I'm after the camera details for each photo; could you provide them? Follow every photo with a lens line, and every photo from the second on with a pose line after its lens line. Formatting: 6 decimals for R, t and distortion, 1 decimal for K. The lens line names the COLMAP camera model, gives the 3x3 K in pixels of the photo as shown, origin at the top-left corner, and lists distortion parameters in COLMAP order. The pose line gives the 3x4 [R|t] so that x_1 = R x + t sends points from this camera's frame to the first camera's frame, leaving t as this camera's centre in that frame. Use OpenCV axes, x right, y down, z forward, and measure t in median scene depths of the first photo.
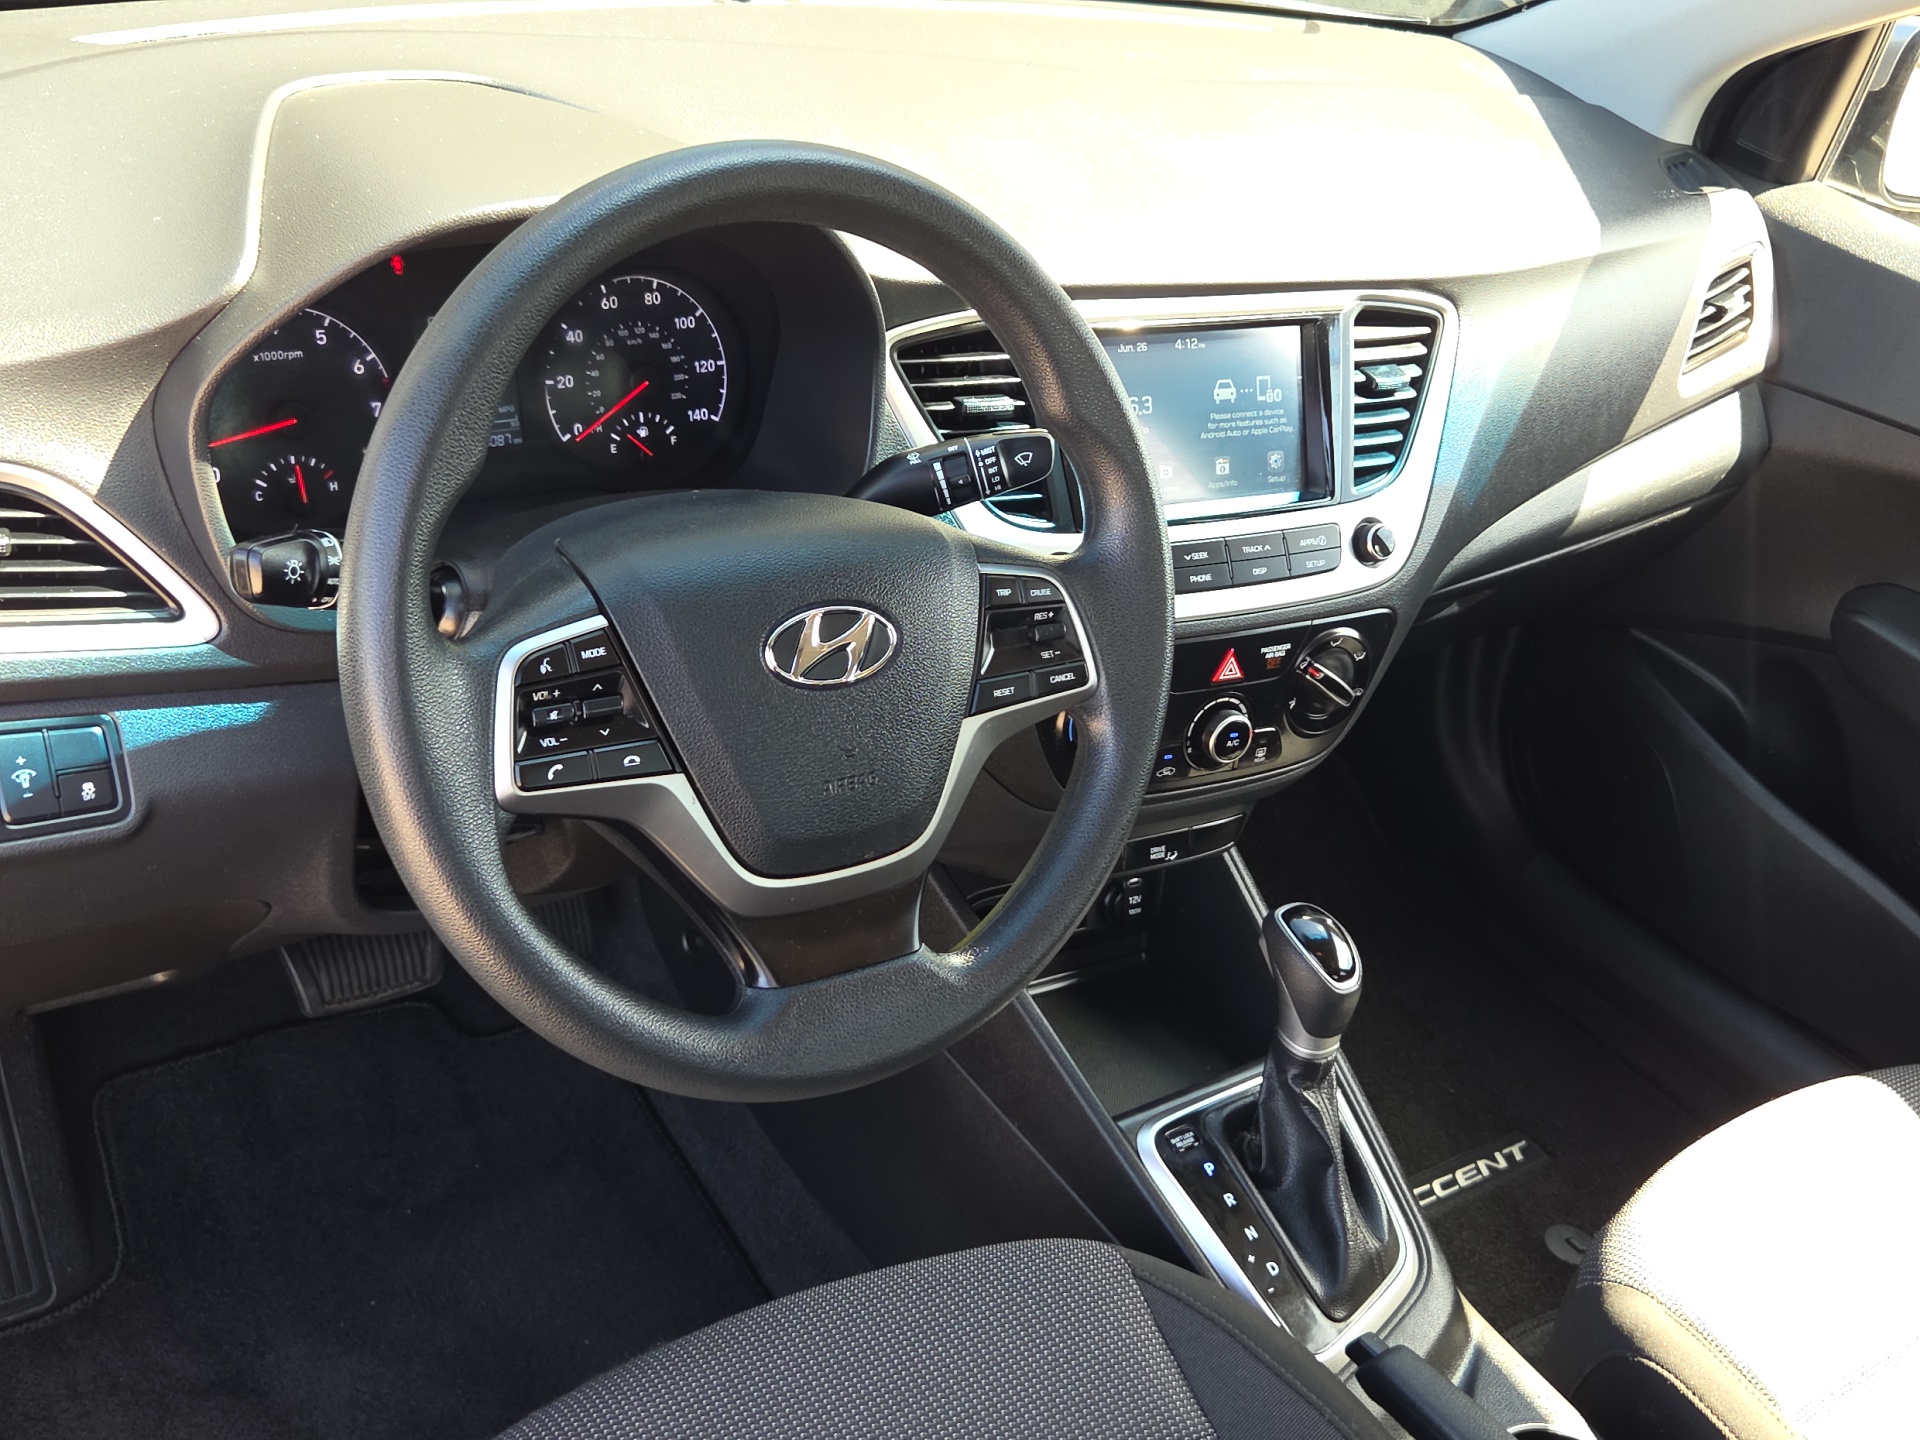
lens RADIAL K [[2148.1, 0, 974.0], [0, 2148.1, 719.3], [0, 0, 1]] dist [0.067610, 0.000000]
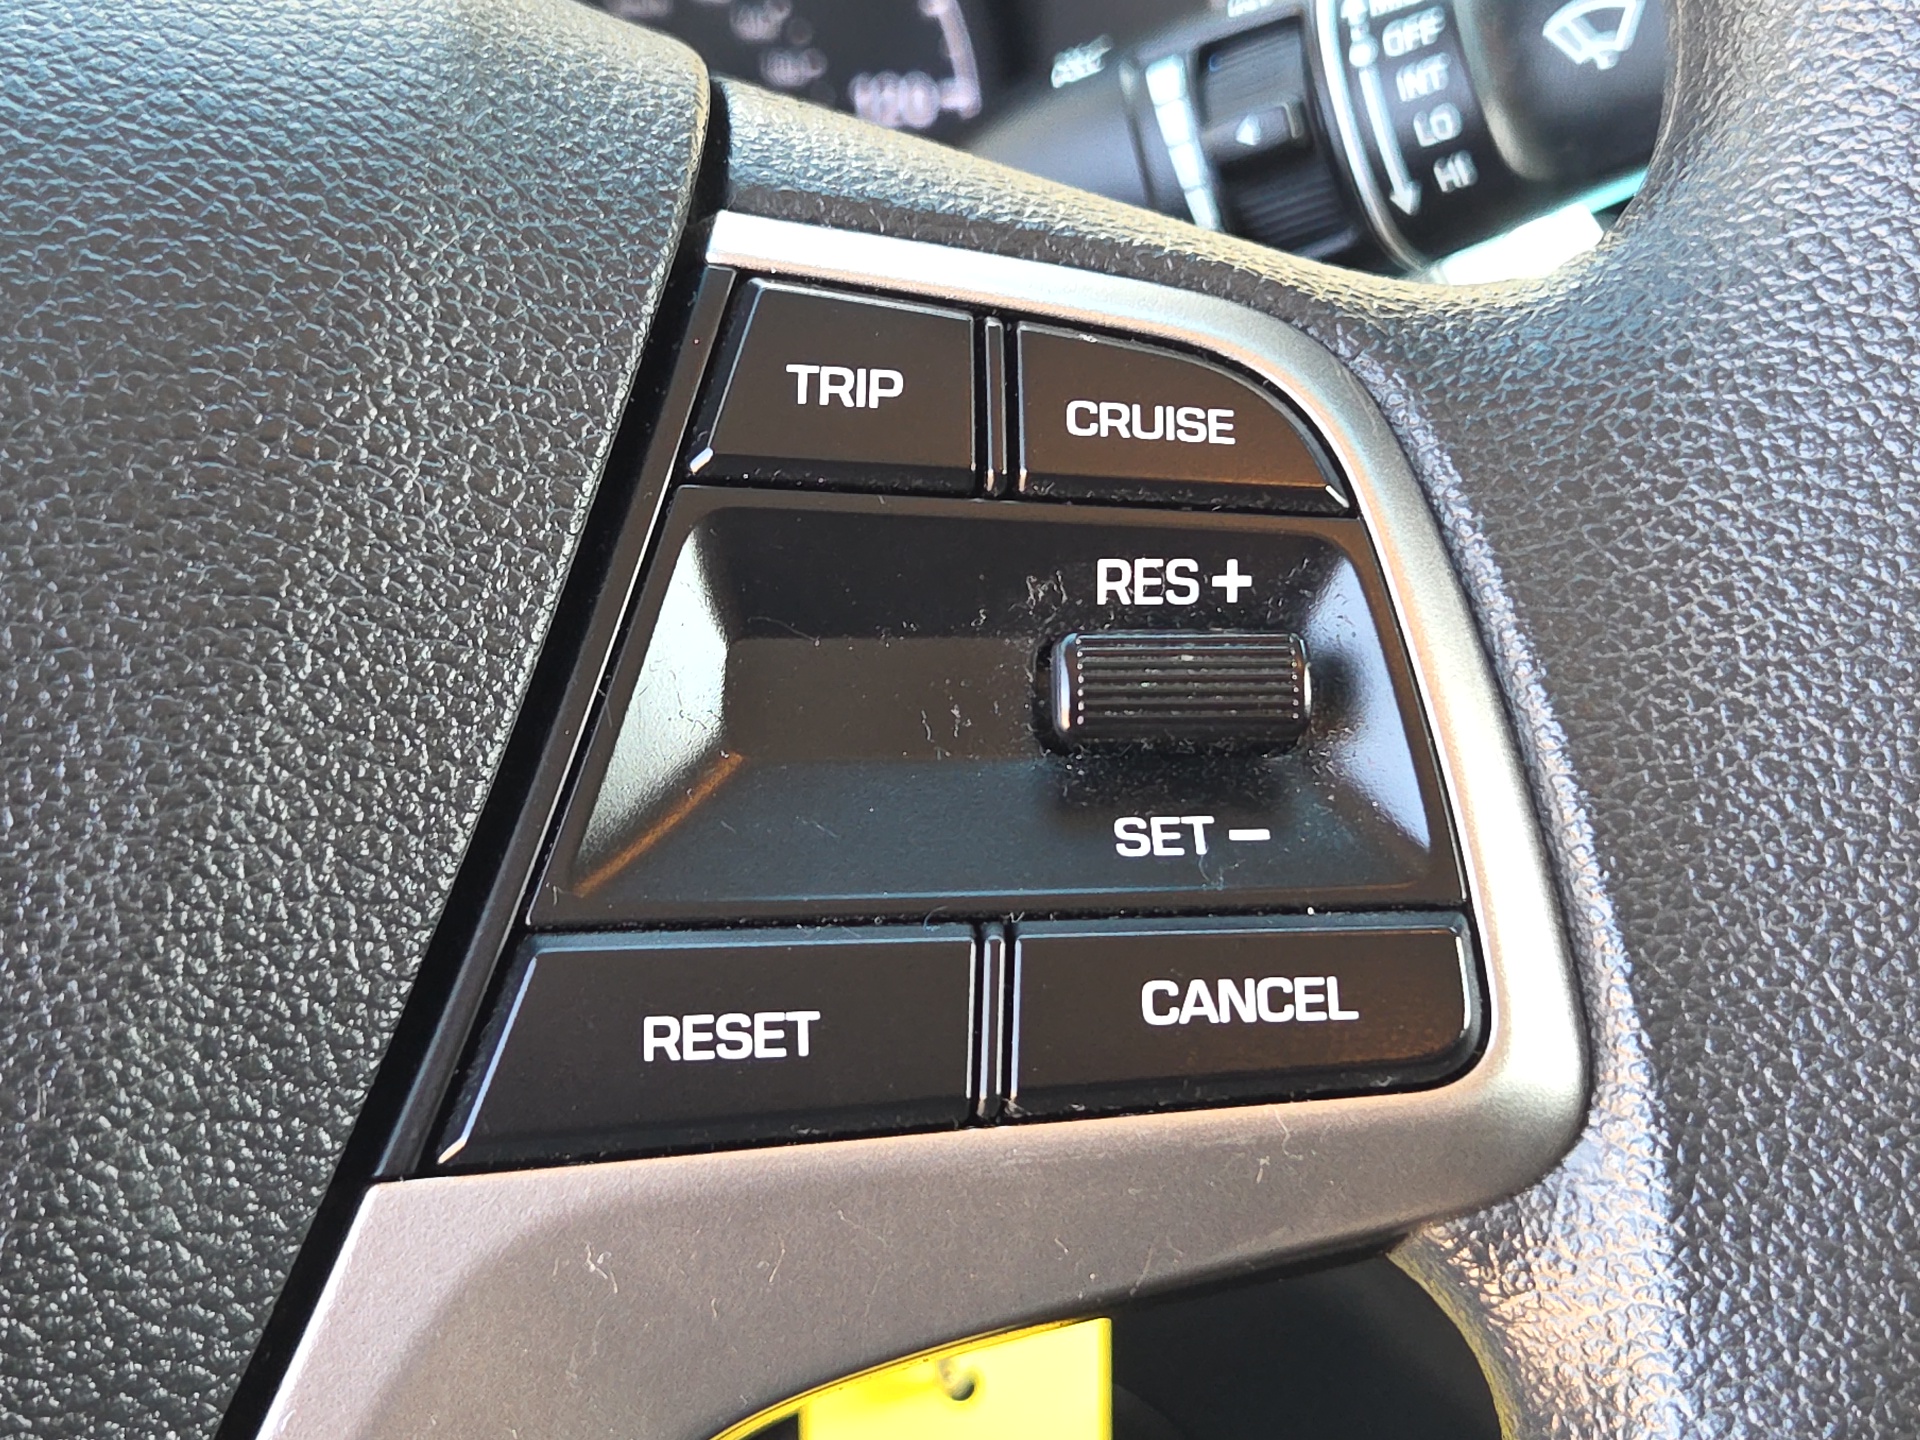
lens RADIAL K [[2957.6, 0, 958.0], [0, 2957.6, 726.1], [0, 0, 1]] dist [0.067242, 0.000000]
pose [[0.856063, 0.008579, -0.516801, 0.106651], [-0.126621, 0.972877, -0.193593, 0.002930], [0.501122, 0.231166, 0.833930, 0.691985]]
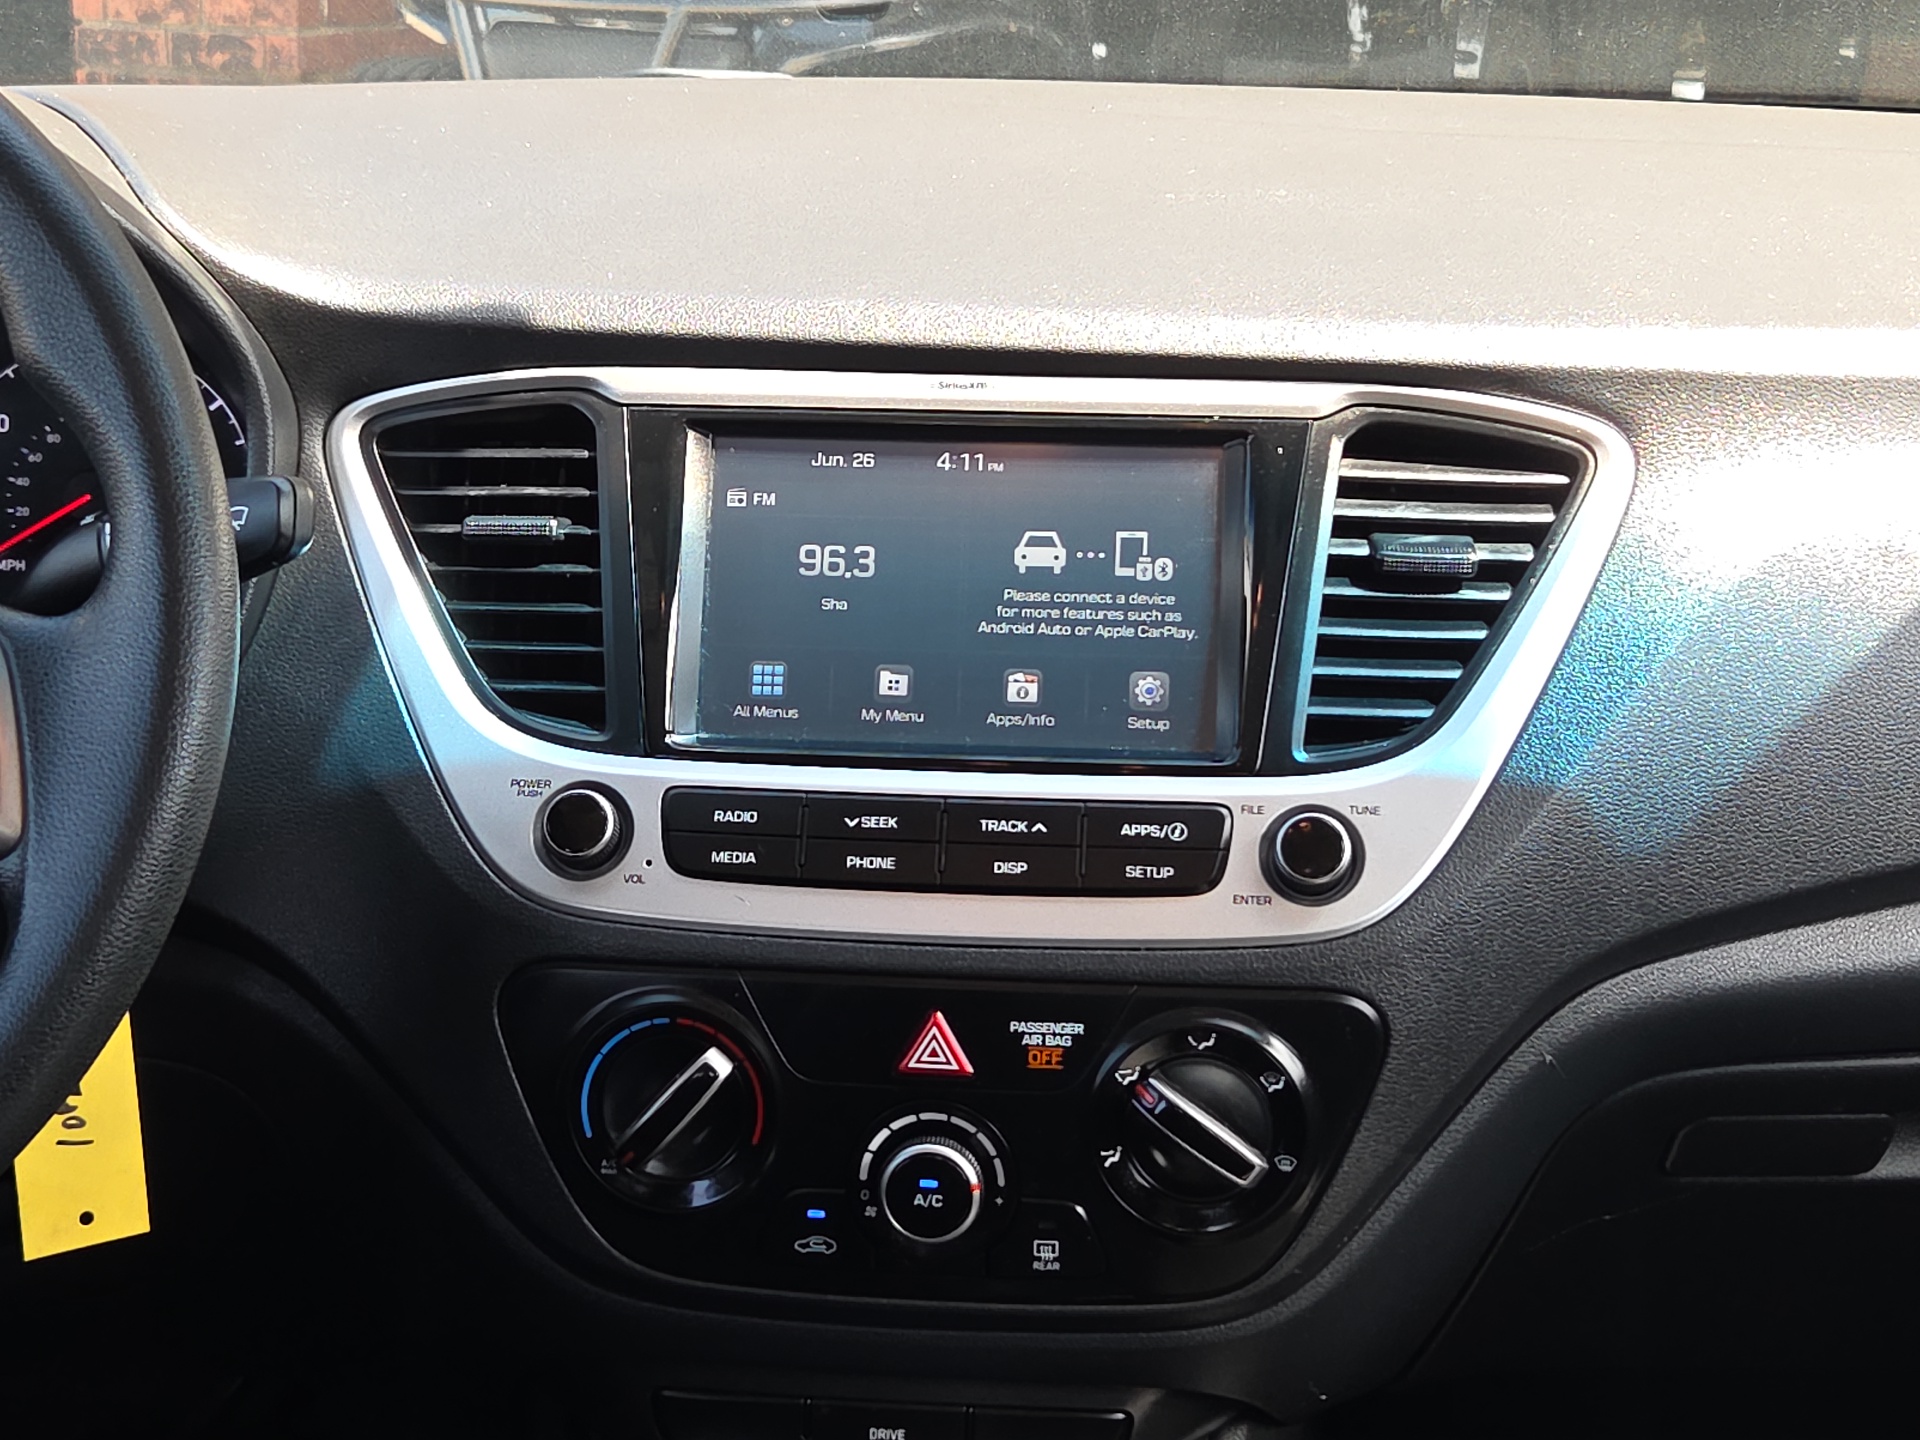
lens RADIAL K [[3328.9, 0, 924.8], [0, 3328.9, 684.7], [0, 0, 1]] dist [0.093733, 0.000000]
pose [[0.808451, 0.000150, -0.588564, 0.642880], [-0.184639, 0.949583, -0.253379, 0.104927], [0.558852, 0.313516, 0.767718, 0.393165]]
